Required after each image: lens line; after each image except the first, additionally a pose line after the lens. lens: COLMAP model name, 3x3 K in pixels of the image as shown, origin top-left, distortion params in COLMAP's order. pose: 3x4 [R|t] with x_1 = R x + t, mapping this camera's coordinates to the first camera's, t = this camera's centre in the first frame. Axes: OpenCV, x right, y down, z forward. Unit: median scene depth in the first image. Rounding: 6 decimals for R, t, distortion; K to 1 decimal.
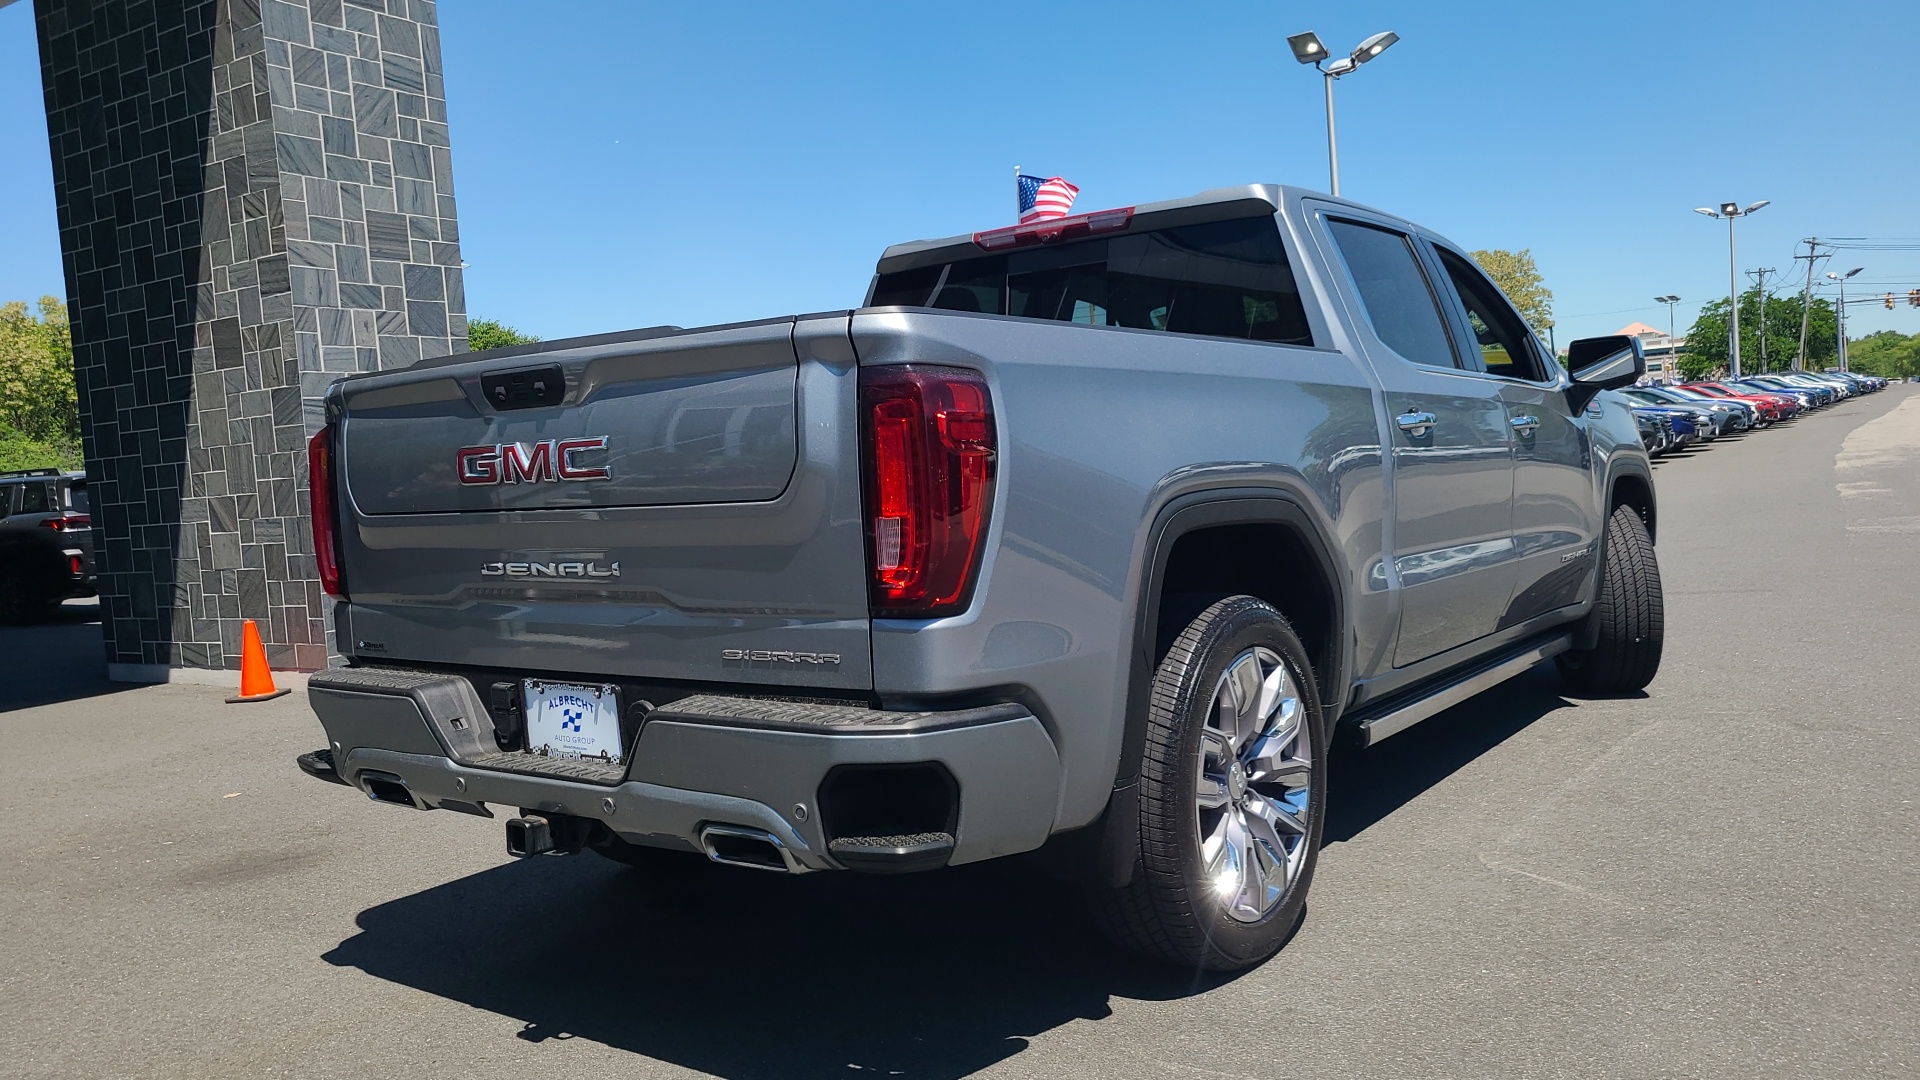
lens RADIAL K [[1429.4, 0, 947.7], [0, 1429.4, 539.1], [0, 0, 1]] dist [0.023472, 0.000543]
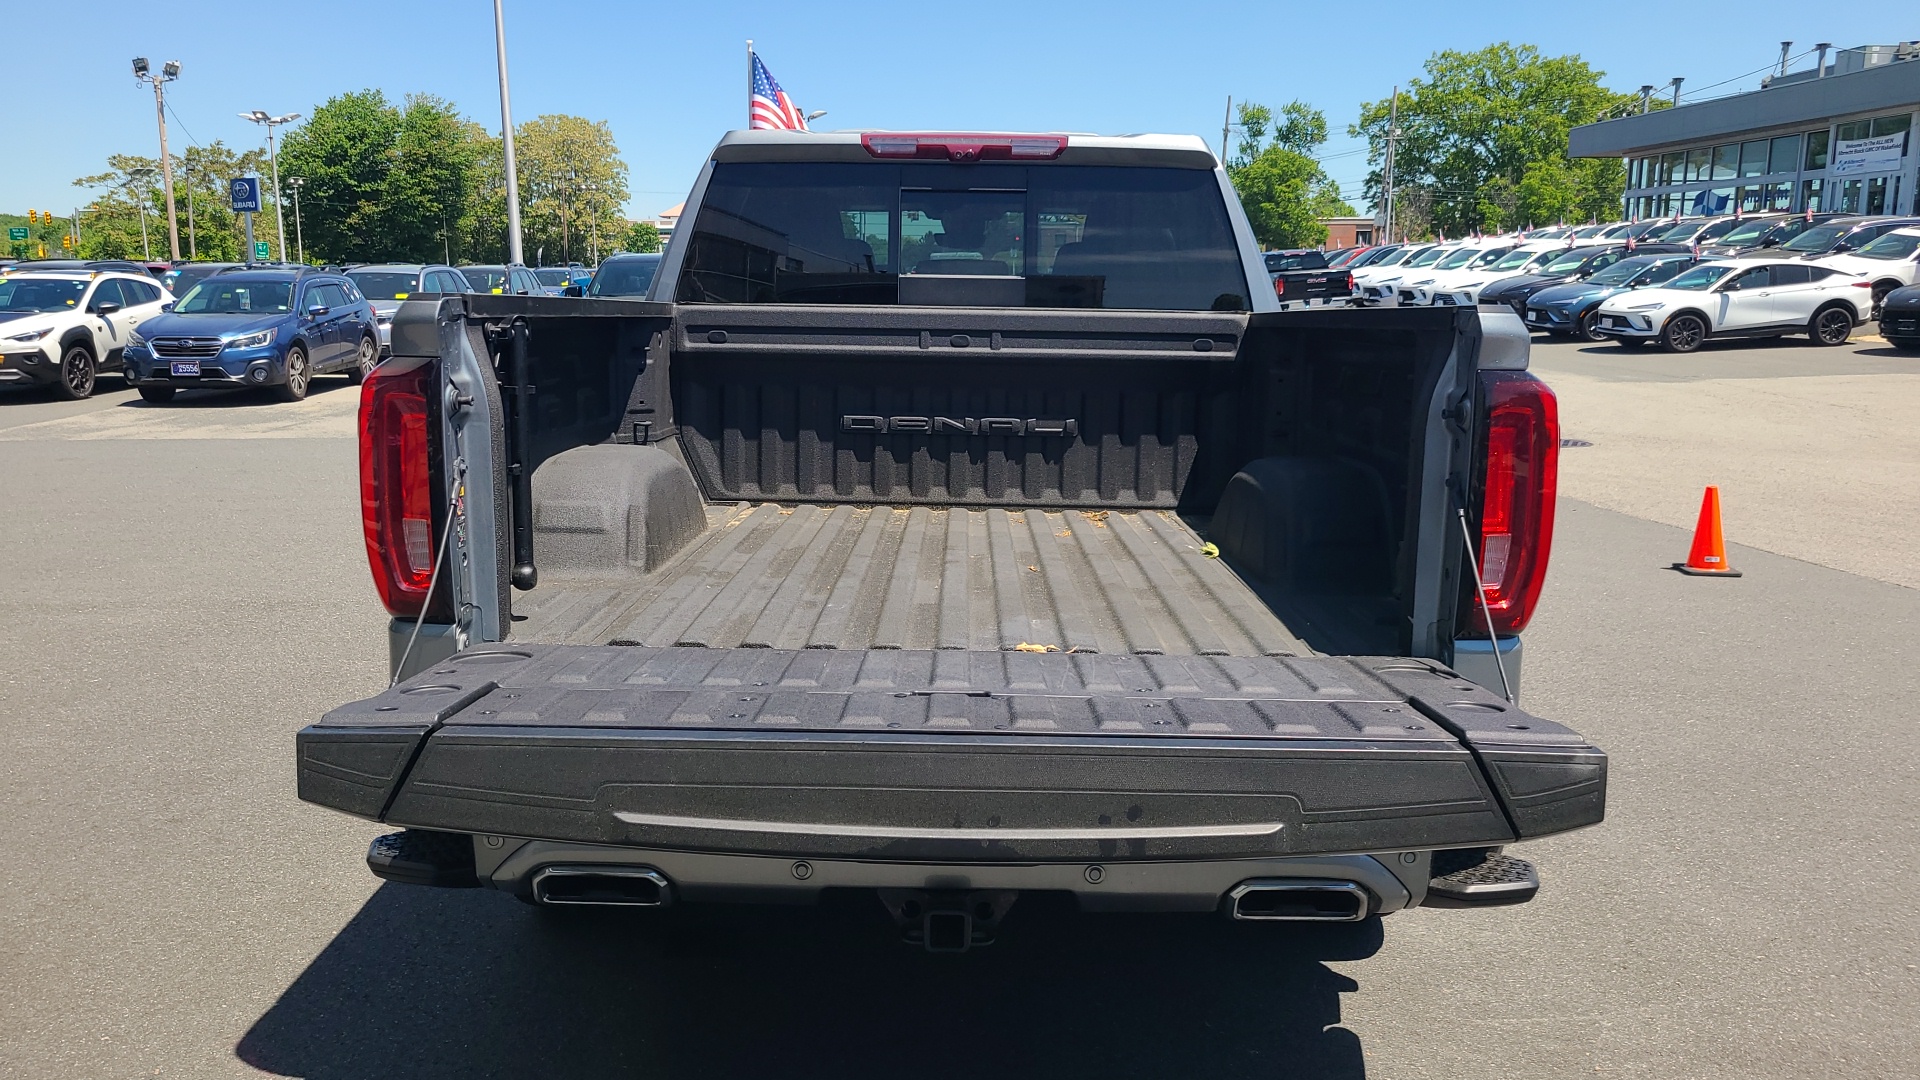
lens RADIAL K [[1422.8, 0, 941.0], [0, 1422.8, 544.7], [0, 0, 1]] dist [0.050416, -0.004805]
pose [[0.807816, -0.037020, 0.588271, -0.577894], [-0.022983, 0.995288, 0.094195, -0.057337], [-0.588986, -0.089612, 0.803159, 0.299754]]
